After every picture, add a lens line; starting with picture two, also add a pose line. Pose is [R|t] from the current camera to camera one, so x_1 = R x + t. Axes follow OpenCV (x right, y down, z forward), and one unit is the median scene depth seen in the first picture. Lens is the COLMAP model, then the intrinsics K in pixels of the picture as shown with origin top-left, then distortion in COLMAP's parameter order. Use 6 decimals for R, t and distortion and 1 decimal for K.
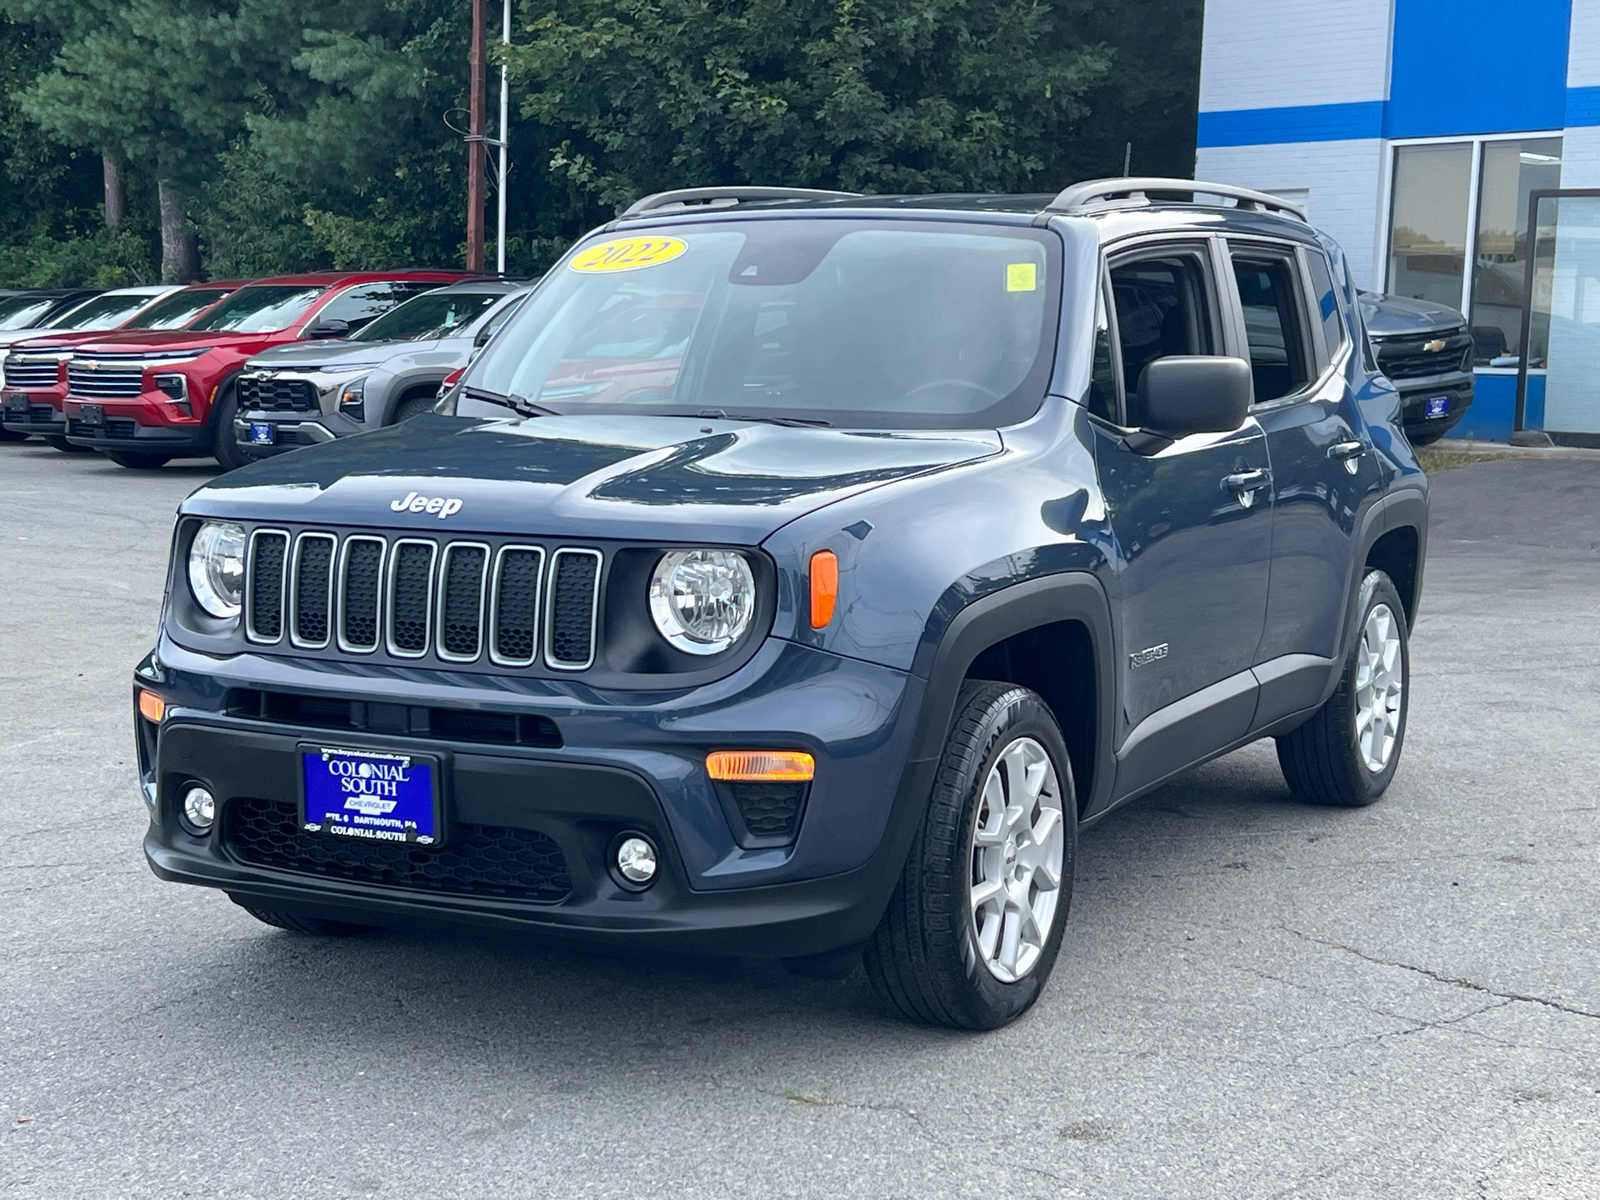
lens RADIAL K [[2521.9, 0, 768.3], [0, 2521.9, 594.6], [0, 0, 1]] dist [0.064859, 0.006426]
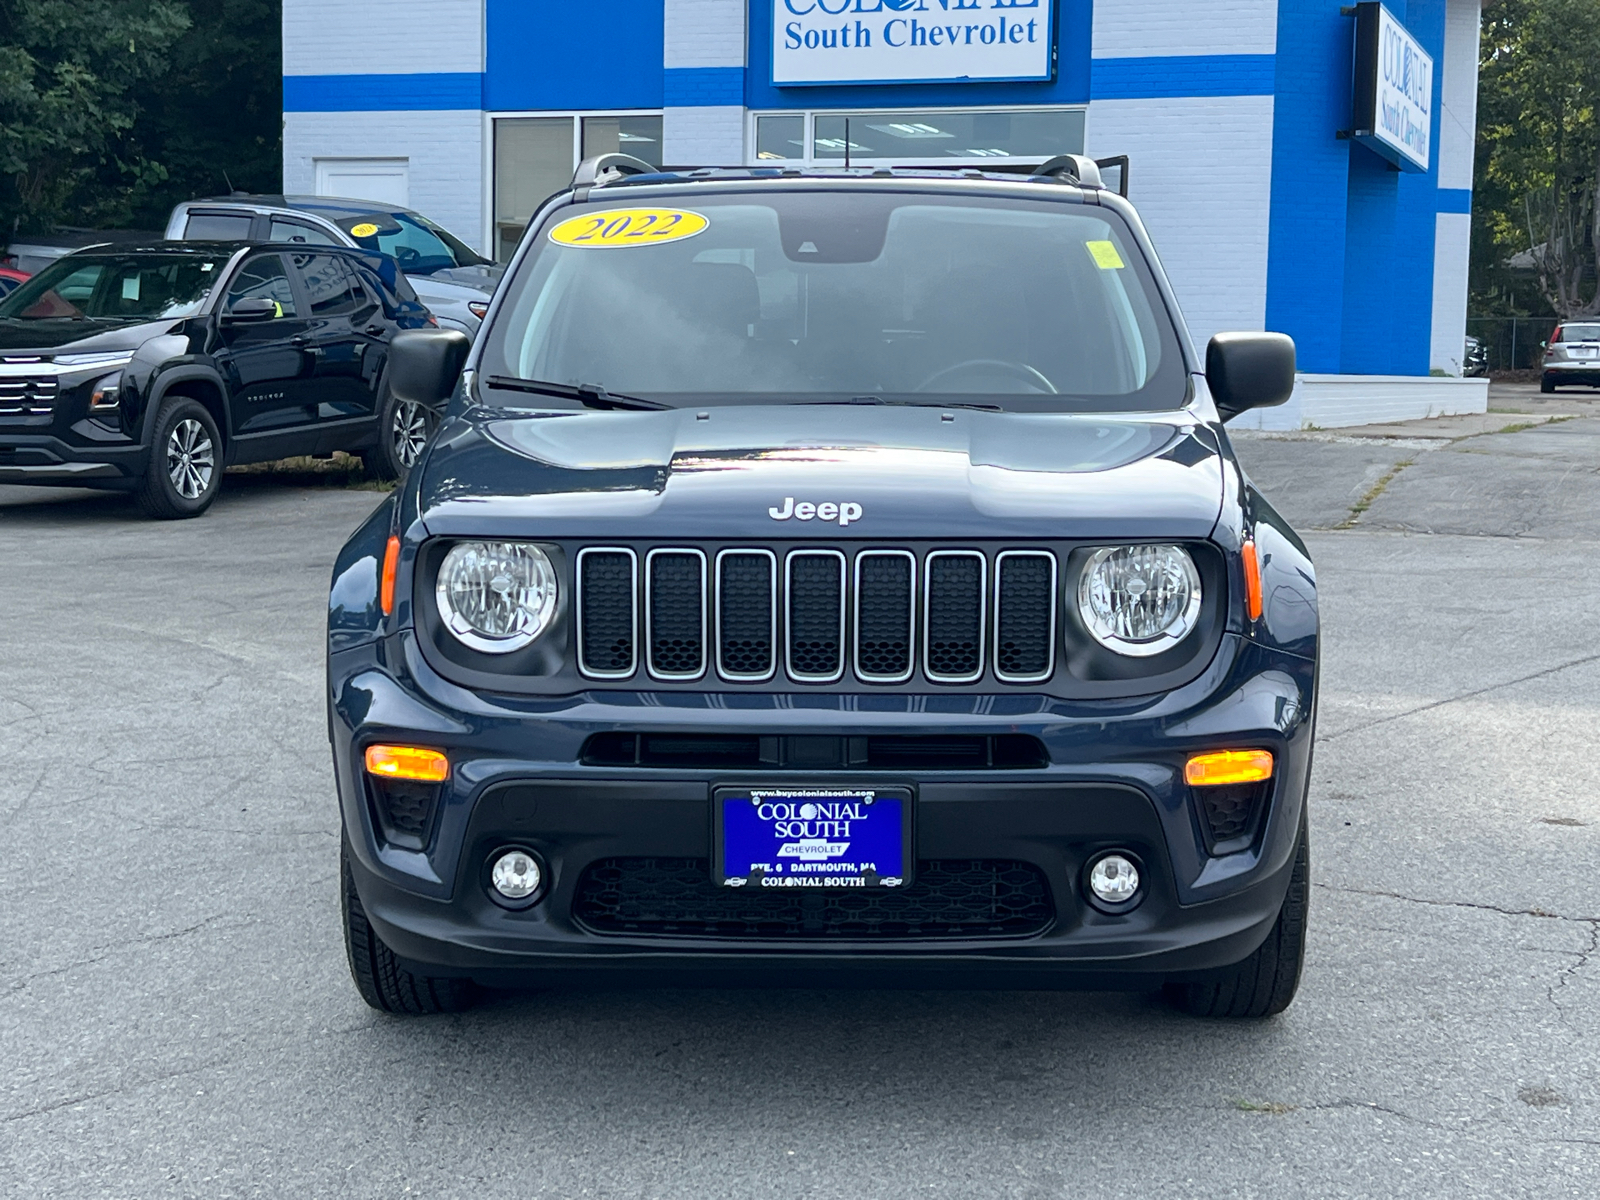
lens RADIAL K [[2521.9, 0, 802.5], [0, 2521.9, 579.0], [0, 0, 1]] dist [0.138026, -0.434385]
pose [[0.890609, -0.055681, 0.451348, -0.508844], [0.052615, 0.998427, 0.019351, -0.026974], [-0.451715, 0.006513, 0.892138, 0.188528]]
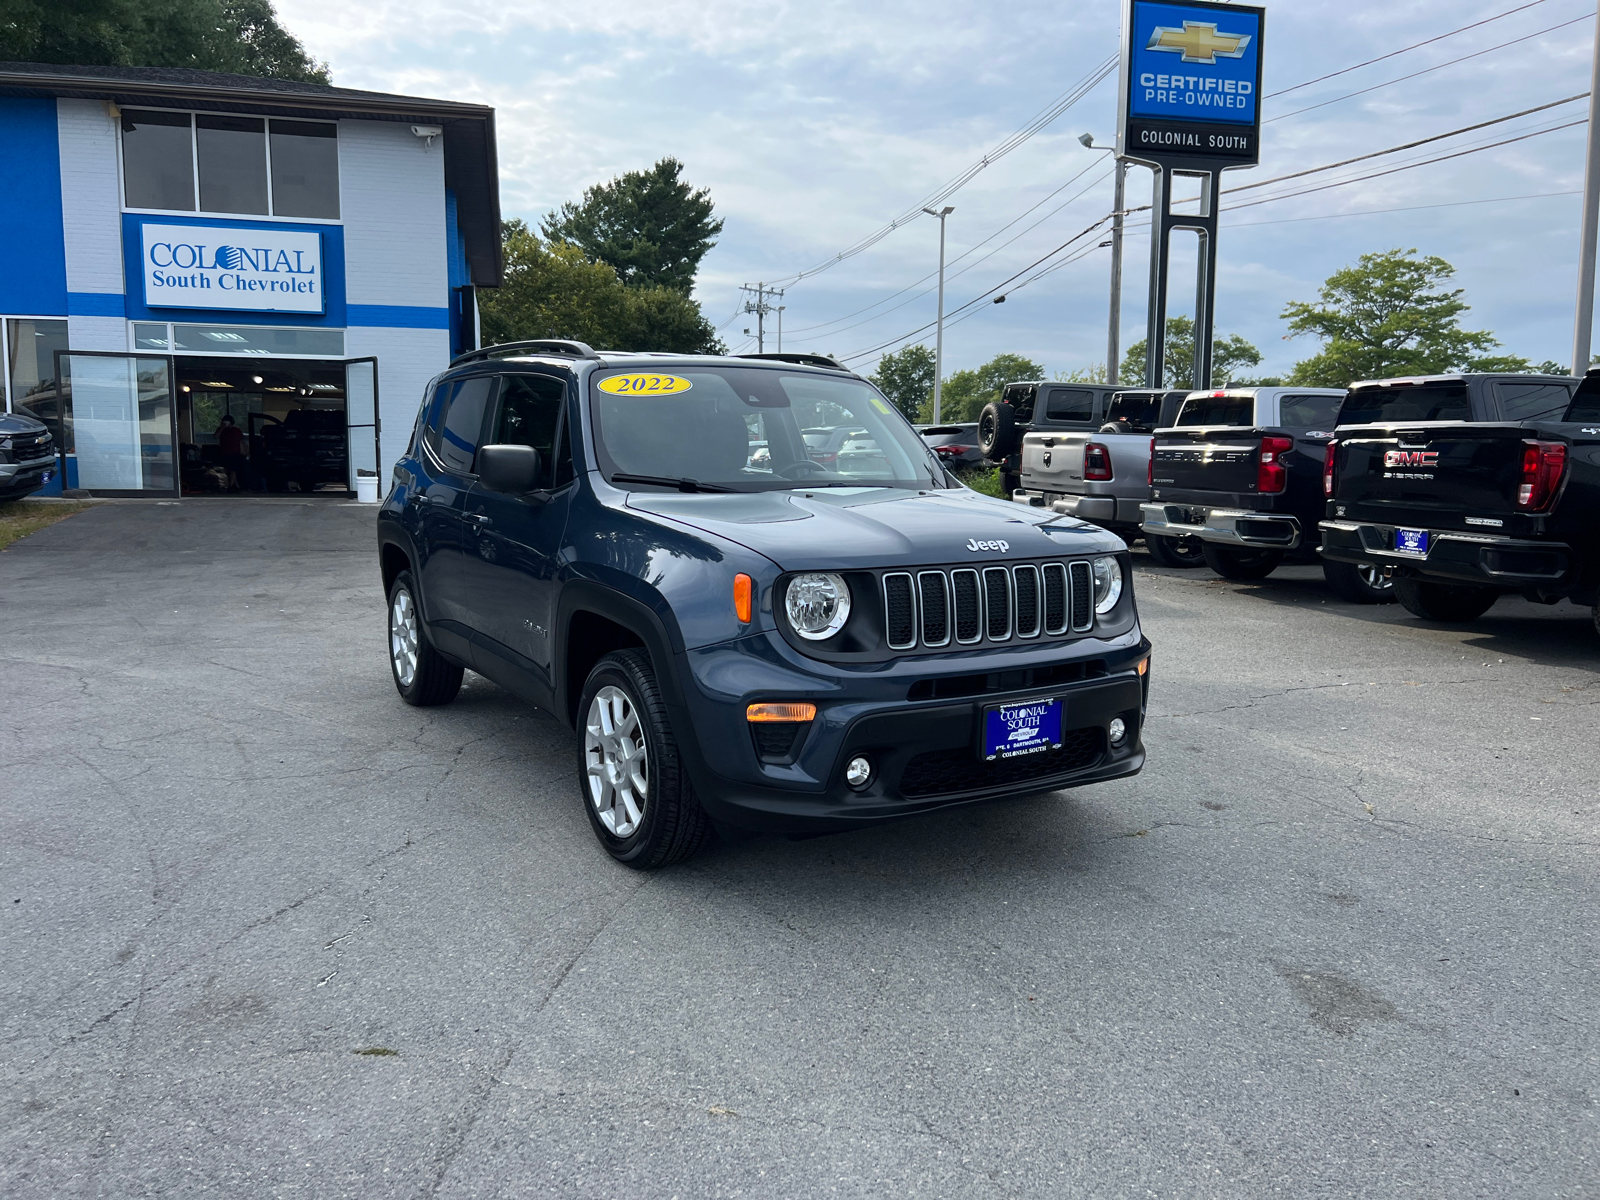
lens RADIAL K [[1214.2, 0, 786.5], [0, 1214.2, 599.4], [0, 0, 1]] dist [0.042089, -0.045769]
pose [[0.498322, -0.116931, 0.859071, -0.806199], [0.088326, 0.992555, 0.083864, -0.072193], [-0.862481, 0.034087, 0.504940, 0.673266]]
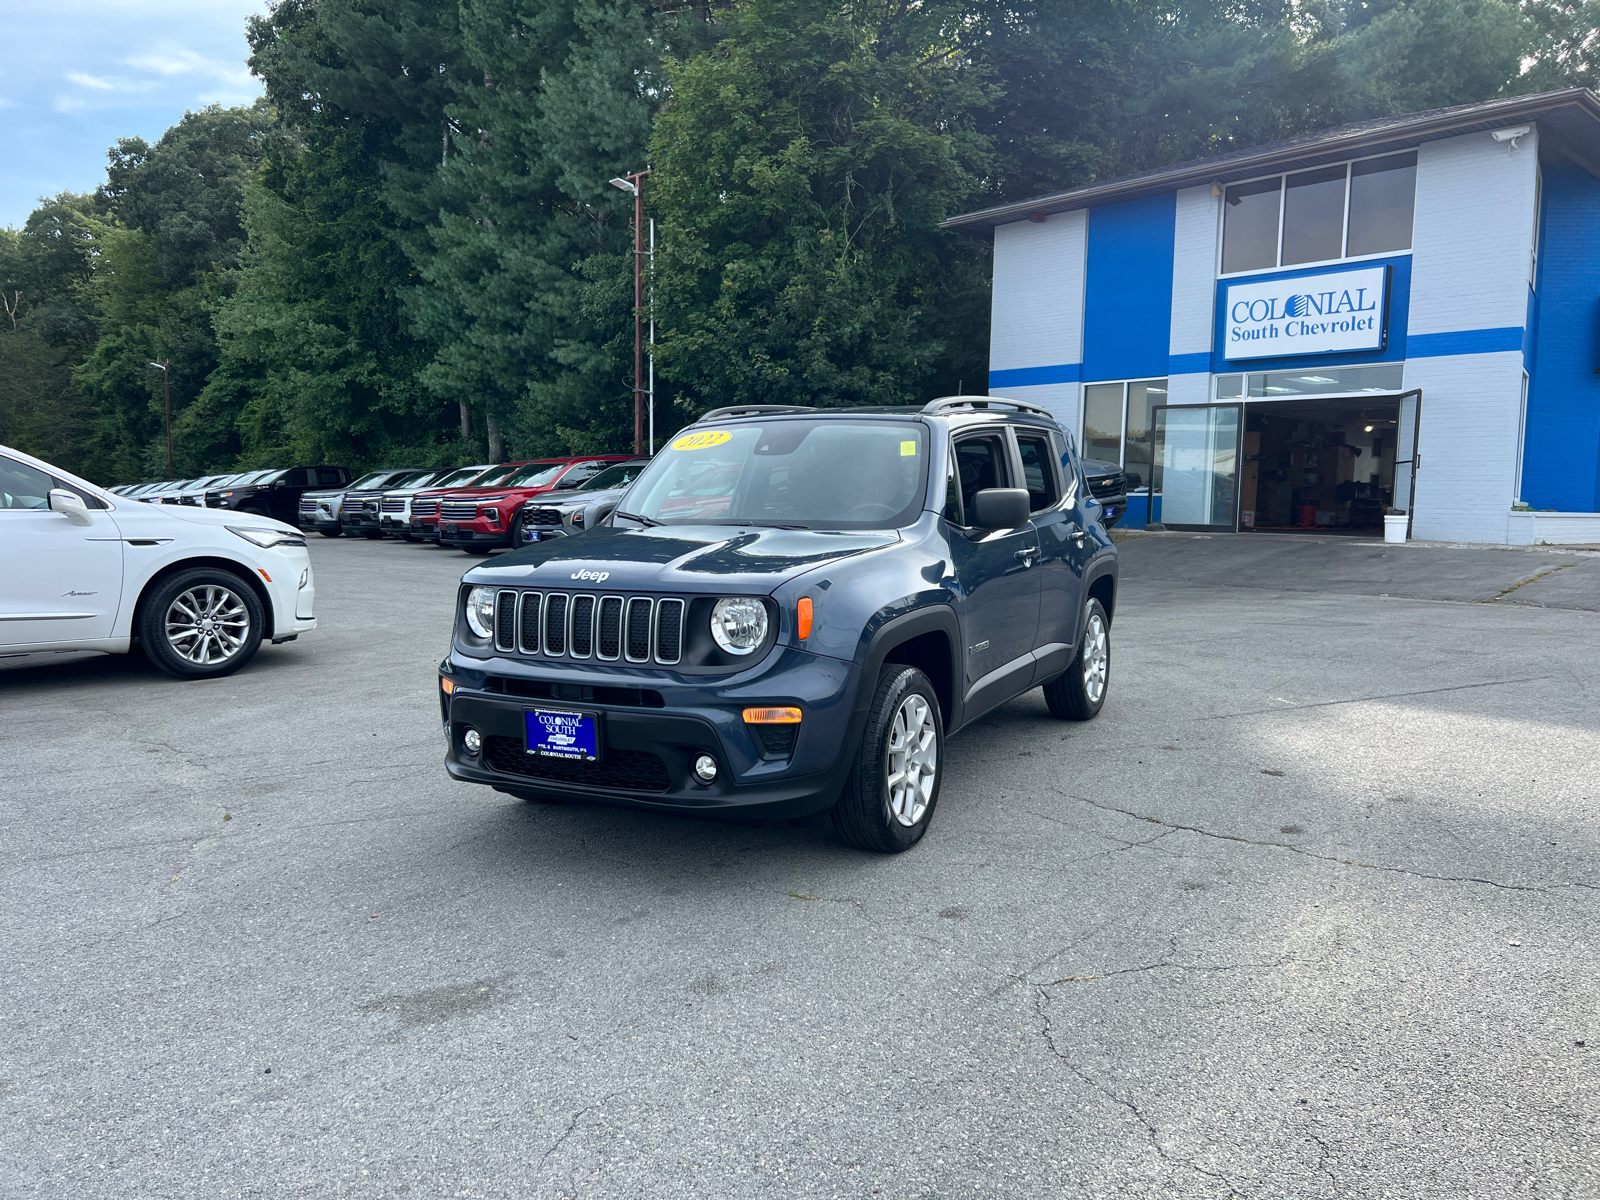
lens RADIAL K [[1200.8, 0, 783.1], [0, 1200.8, 609.4], [0, 0, 1]] dist [0.055494, -0.064150]
pose [[0.999834, -0.018085, -0.002311, 0.007171], [0.018089, 0.999835, 0.001690, -0.009392], [0.002280, -0.001731, 0.999996, 0.111332]]
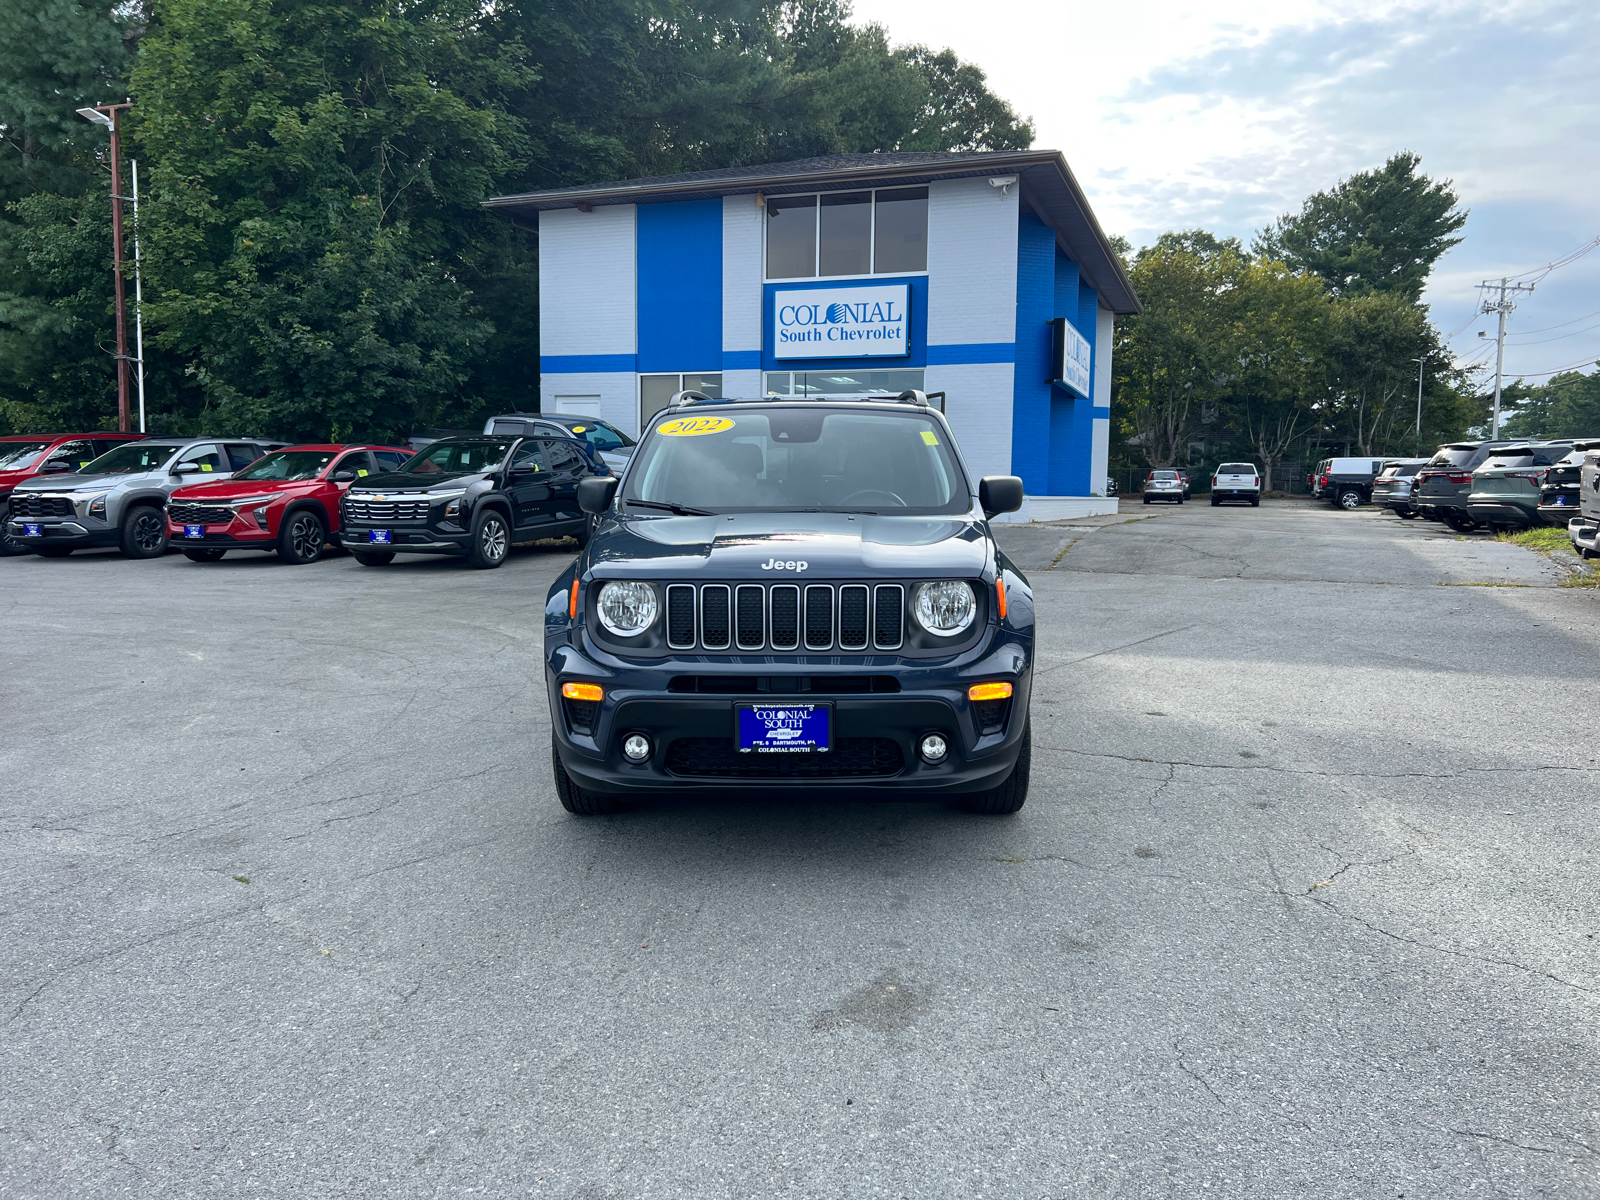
lens RADIAL K [[1204.7, 0, 795.7], [0, 1204.7, 580.9], [0, 0, 1]] dist [0.081300, -0.125819]
pose [[0.889230, -0.055987, 0.454022, -0.485865], [0.058713, 0.998242, 0.008104, -0.028761], [-0.453677, 0.019450, 0.890954, 0.211916]]
